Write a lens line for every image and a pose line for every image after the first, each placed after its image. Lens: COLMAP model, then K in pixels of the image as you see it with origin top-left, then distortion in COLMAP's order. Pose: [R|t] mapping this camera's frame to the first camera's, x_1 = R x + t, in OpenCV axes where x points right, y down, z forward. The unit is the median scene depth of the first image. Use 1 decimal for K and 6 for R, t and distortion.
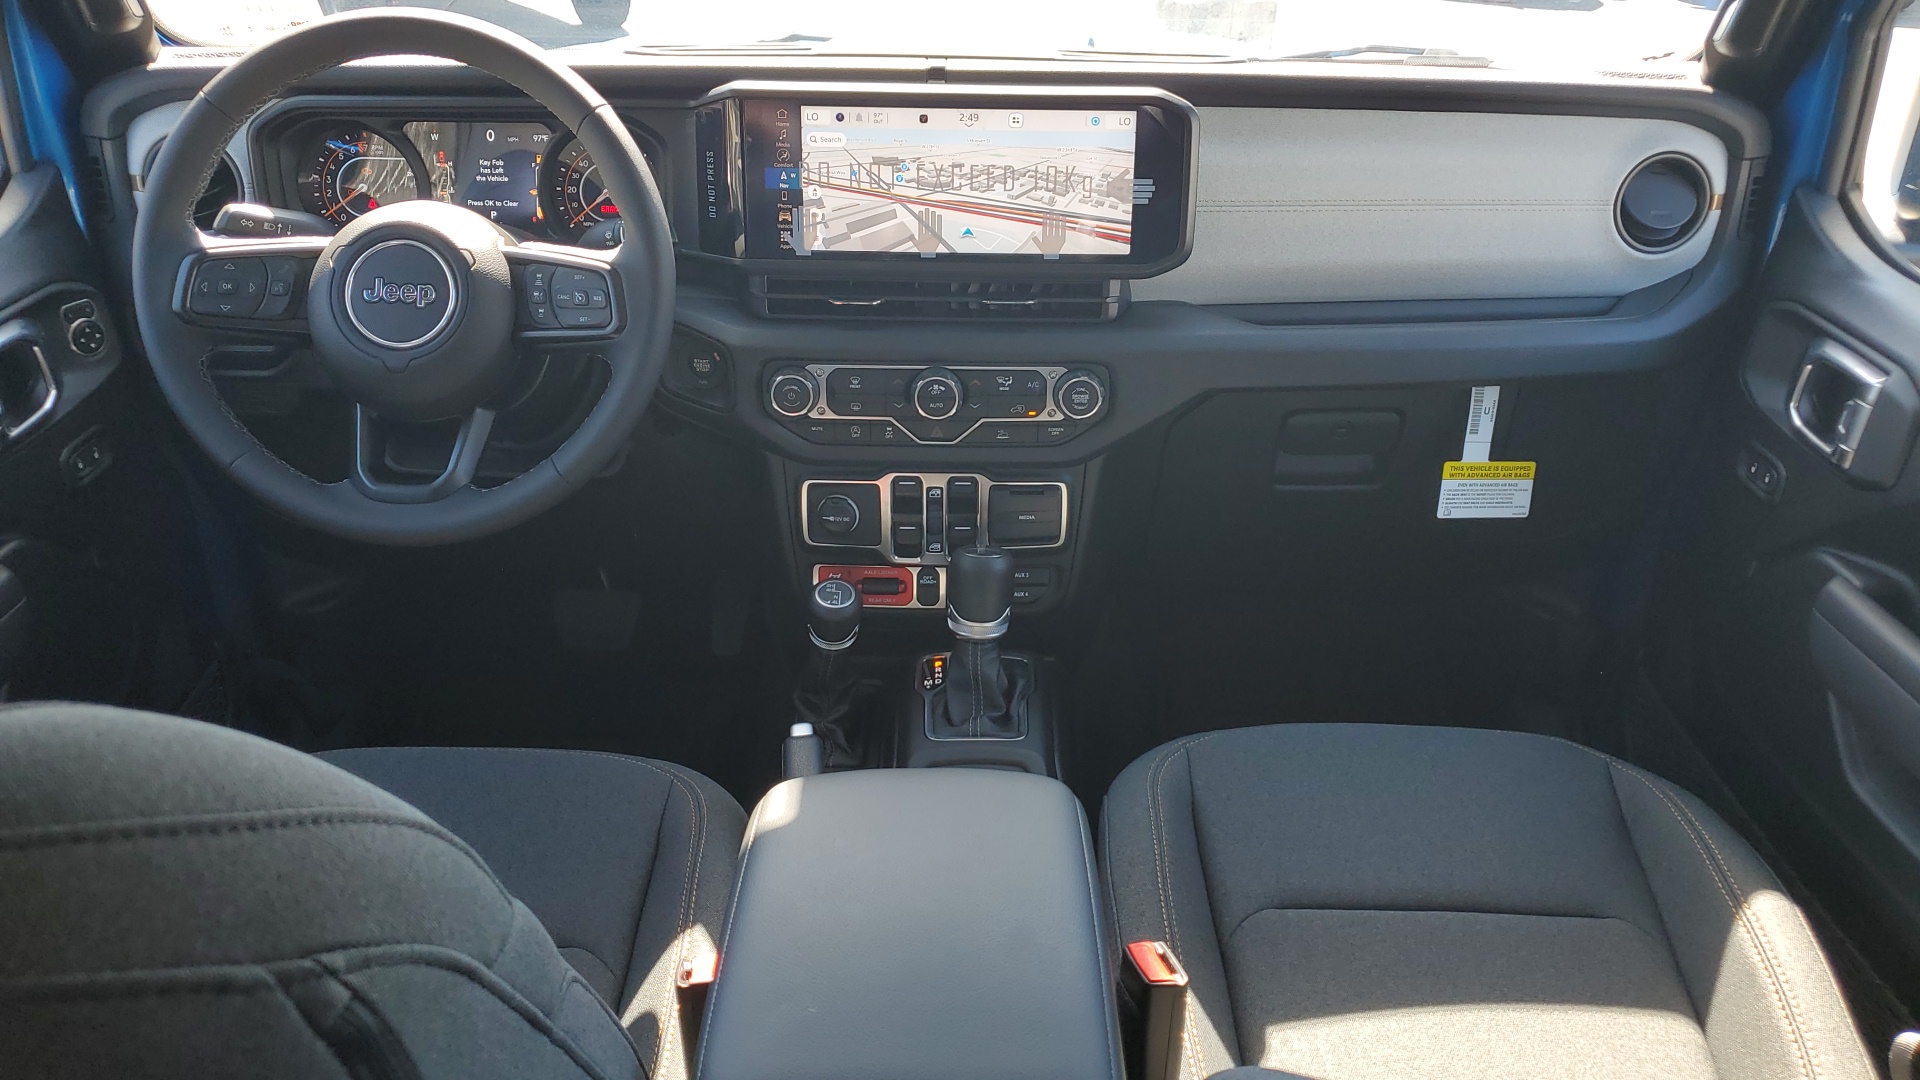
lens RADIAL K [[1440.7, 0, 951.1], [0, 1440.7, 569.4], [0, 0, 1]] dist [0.096202, -0.082896]
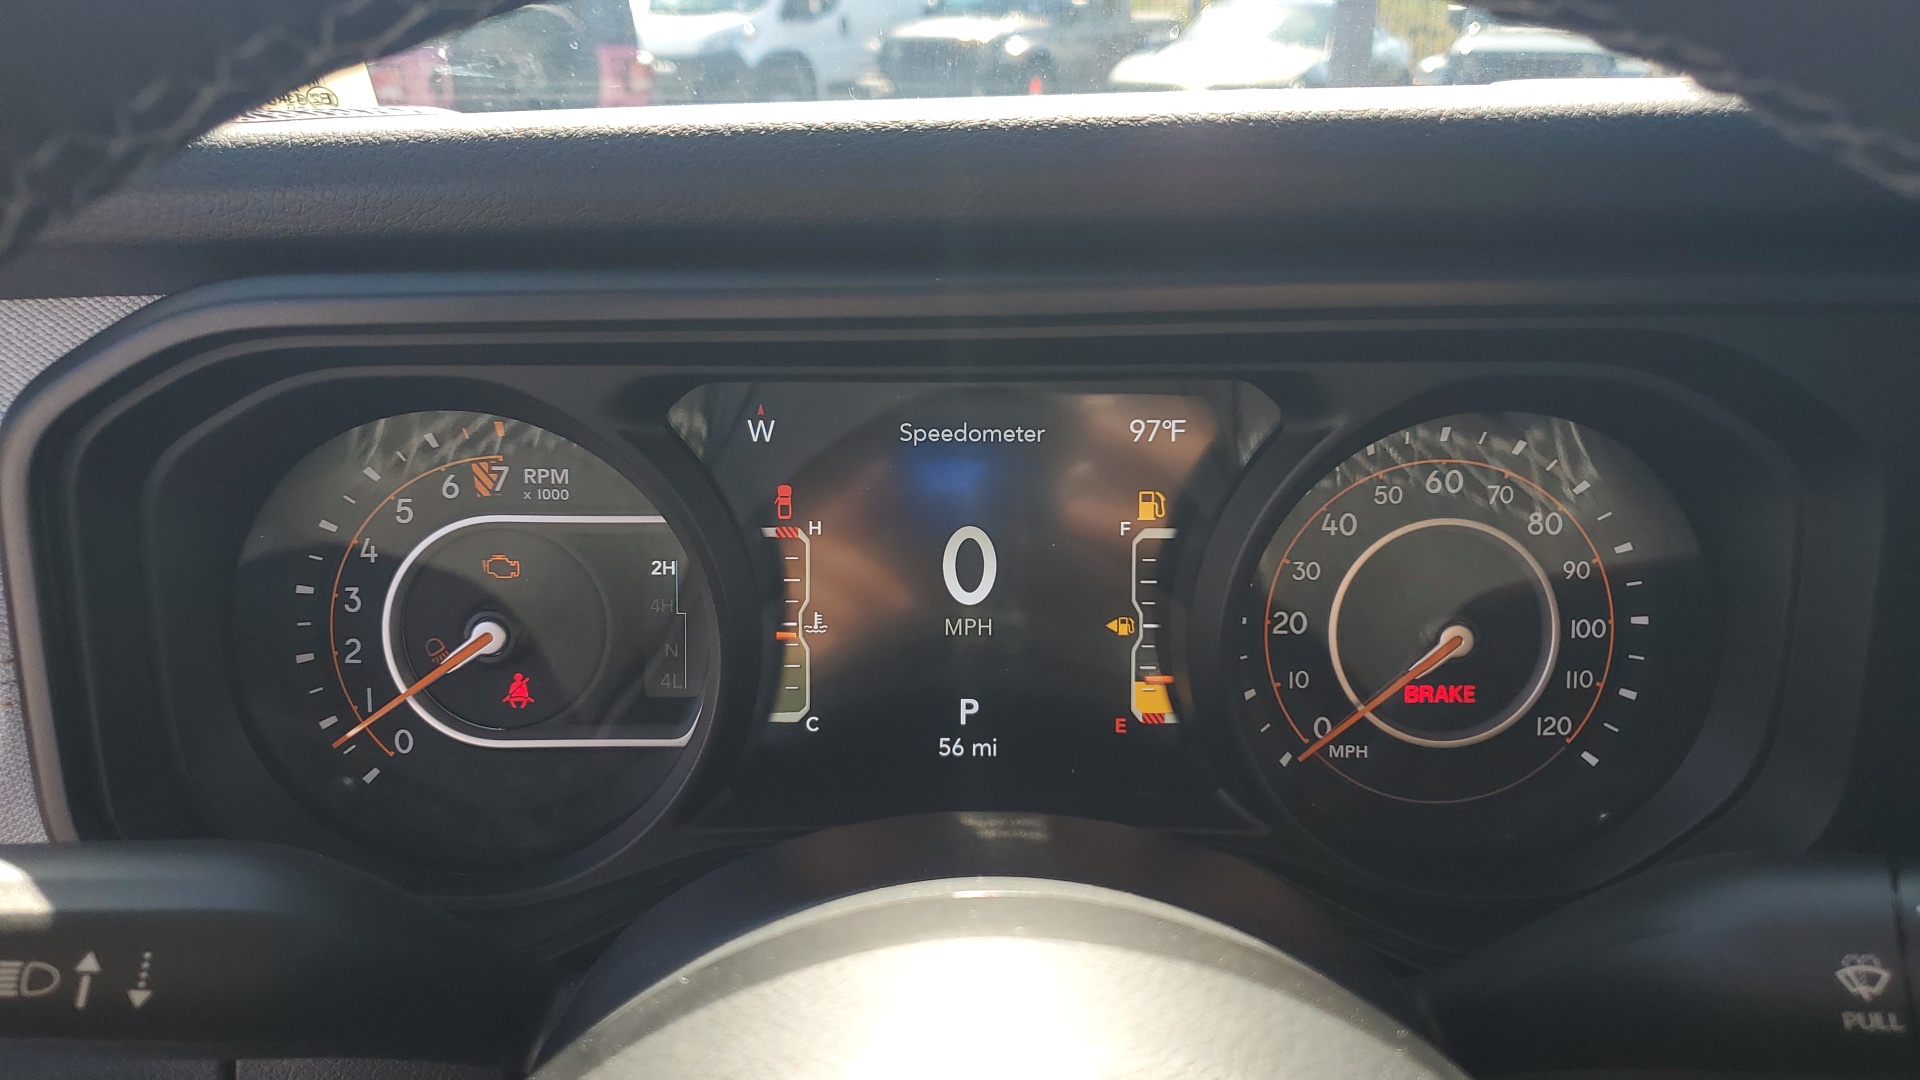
lens RADIAL K [[1438.7, 0, 960.0], [0, 1438.7, 540.0], [0, 0, 1]] dist [0.000850, -0.000280]
pose [[0.999643, -0.009712, 0.024898, -0.348636], [0.013493, 0.987585, -0.156502, -0.253547], [-0.023069, 0.156782, 0.987364, 0.803700]]
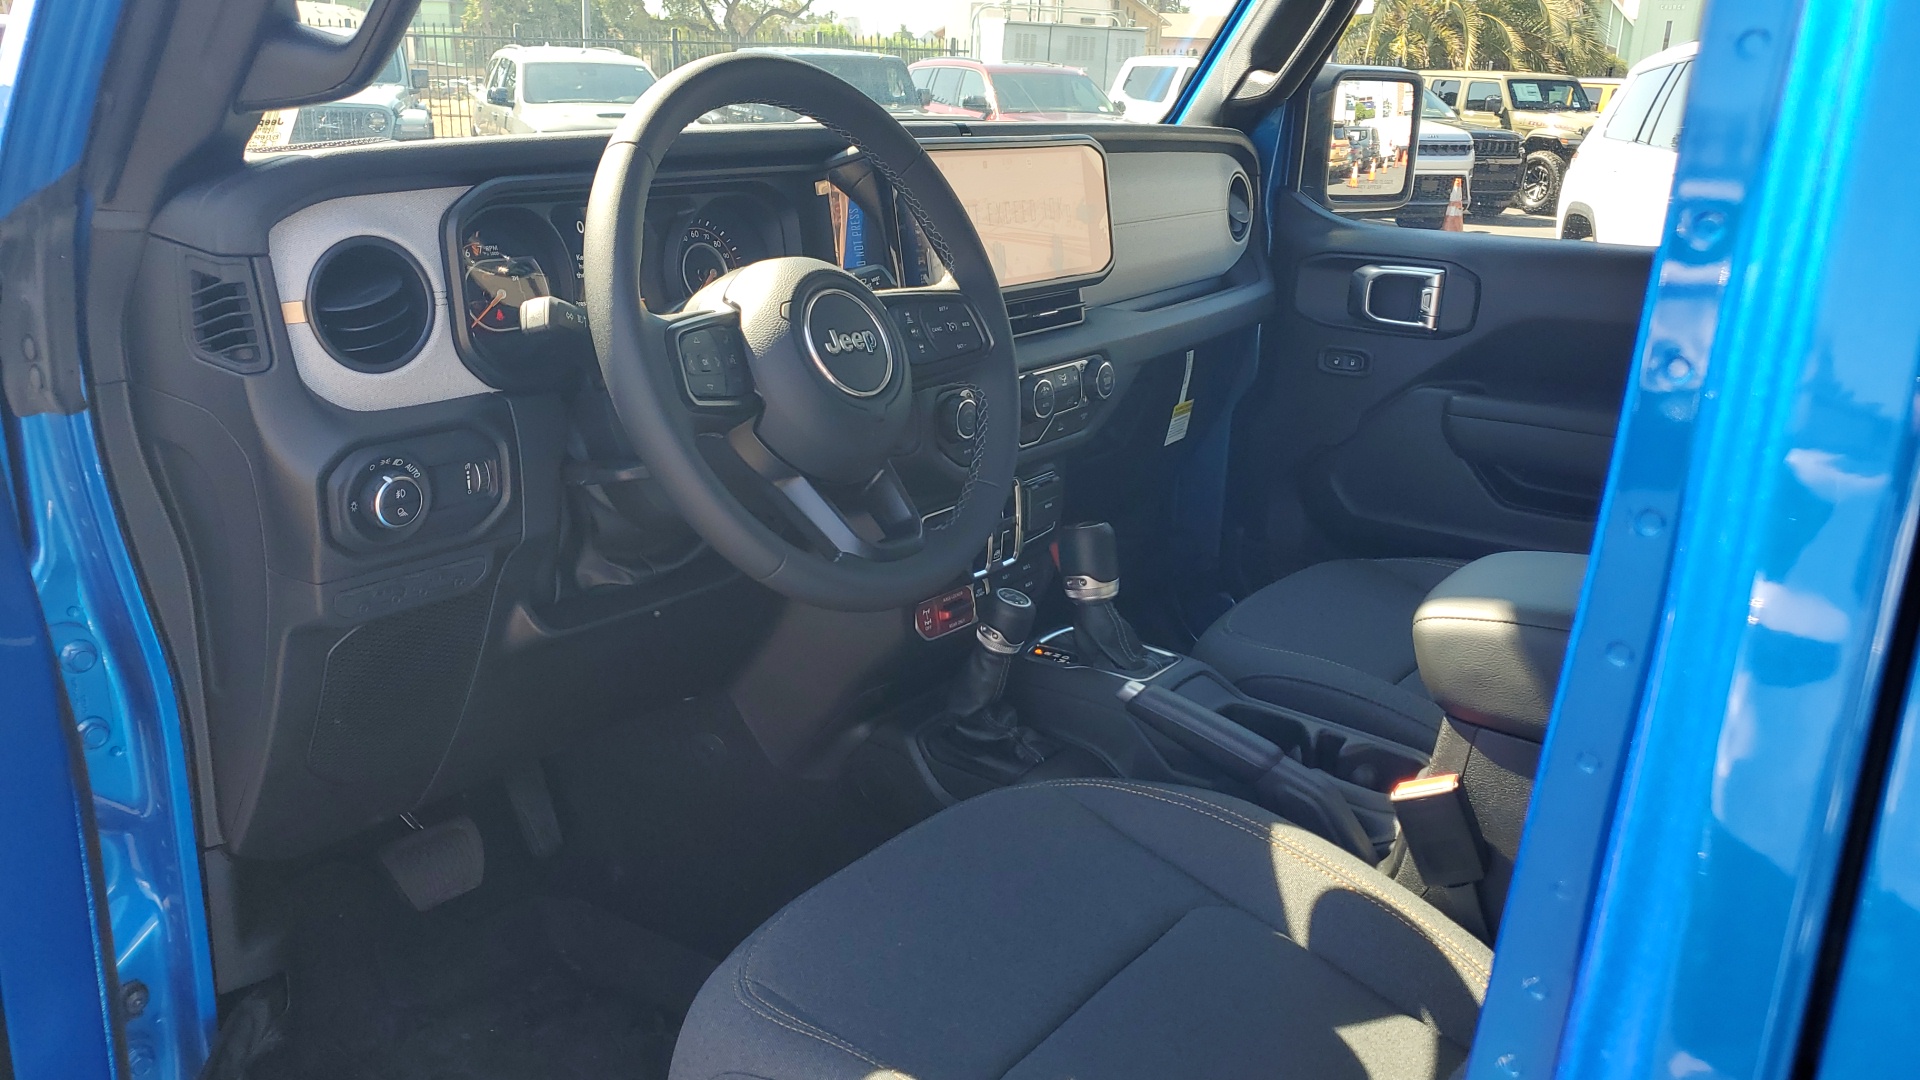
lens RADIAL K [[1468.5, 0, 917.2], [0, 1468.5, 535.7], [0, 0, 1]] dist [0.013676, 0.005260]
pose [[0.596611, -0.226899, 0.769787, -0.987031], [0.351072, 0.936340, 0.003898, -0.058916], [-0.721667, 0.267925, 0.638289, 0.368197]]
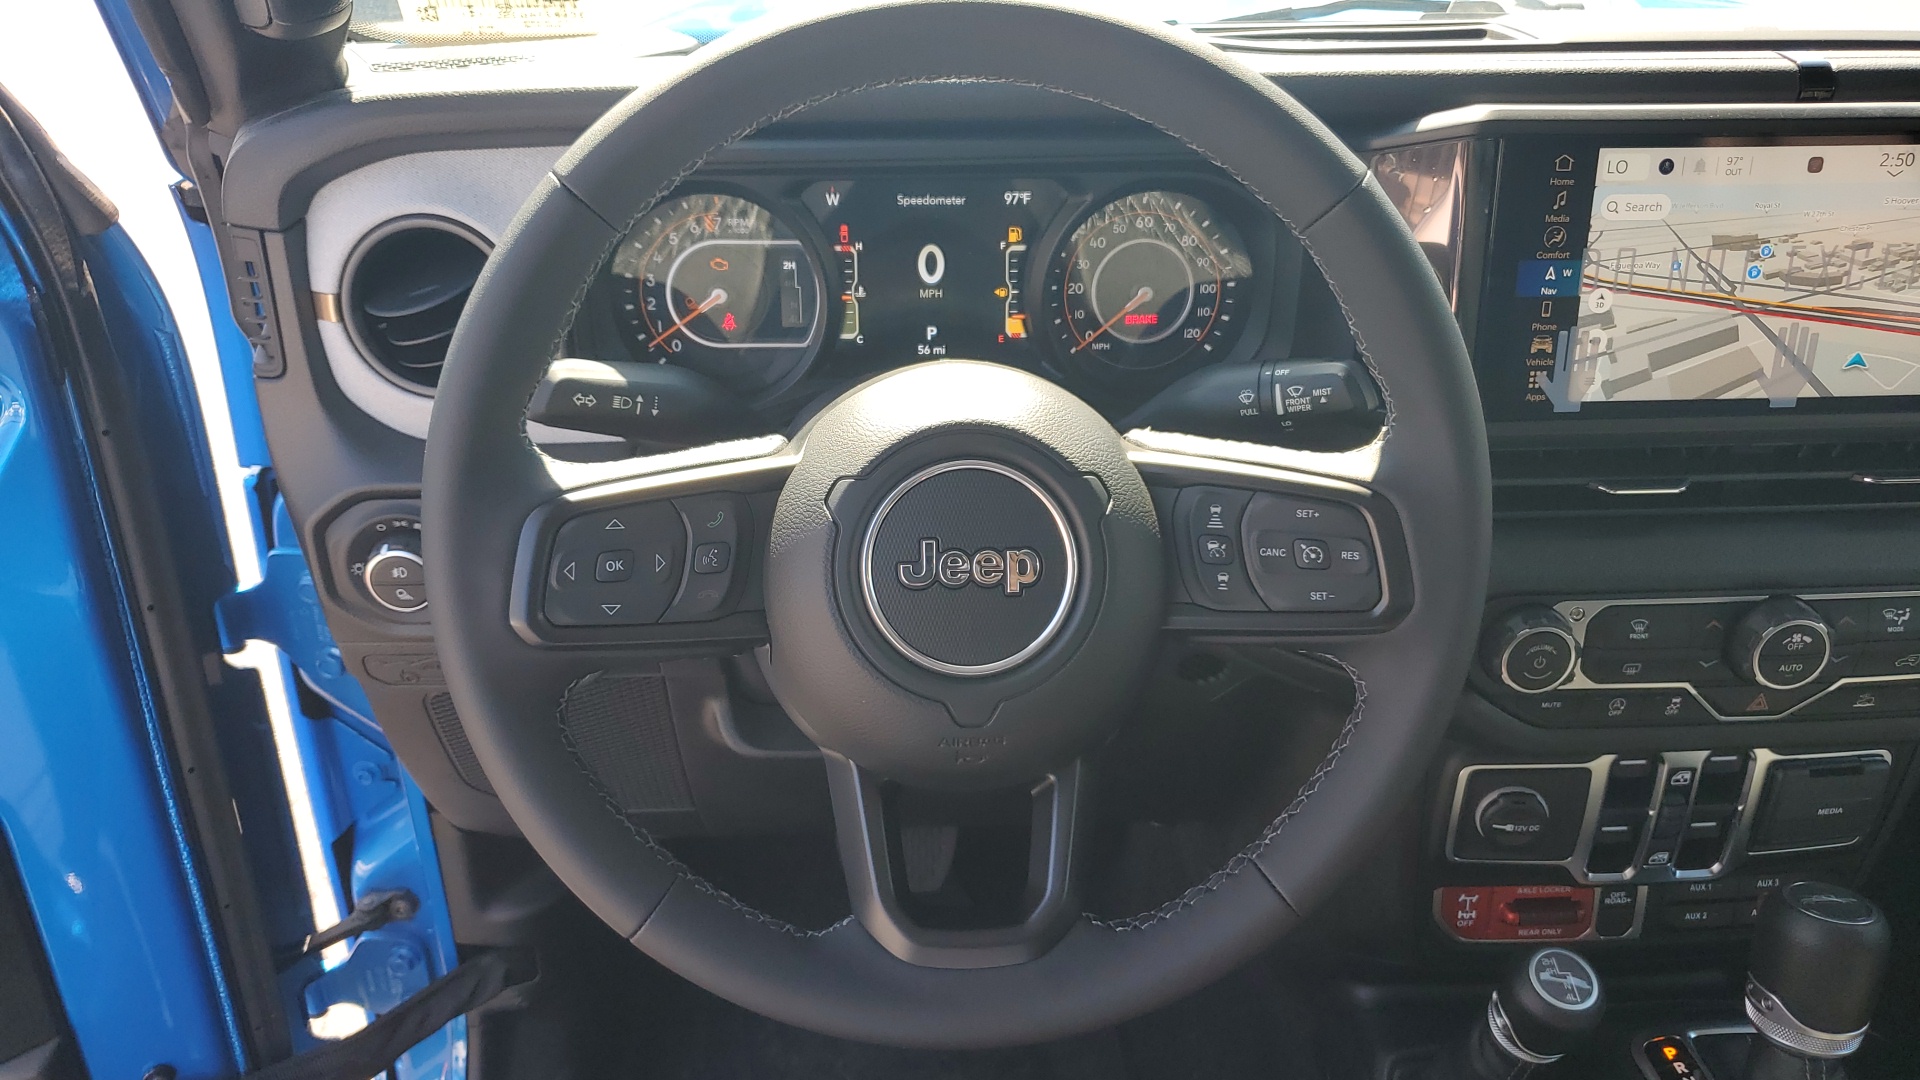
lens RADIAL K [[1412.3, 0, 960.0], [0, 1412.3, 540.0], [0, 0, 1]] dist [0.038329, 0.001711]
pose [[0.996210, -0.034996, 0.079629, -0.379846], [0.032600, 0.998982, 0.031194, -0.193459], [-0.080640, -0.028480, 0.996336, 0.477758]]
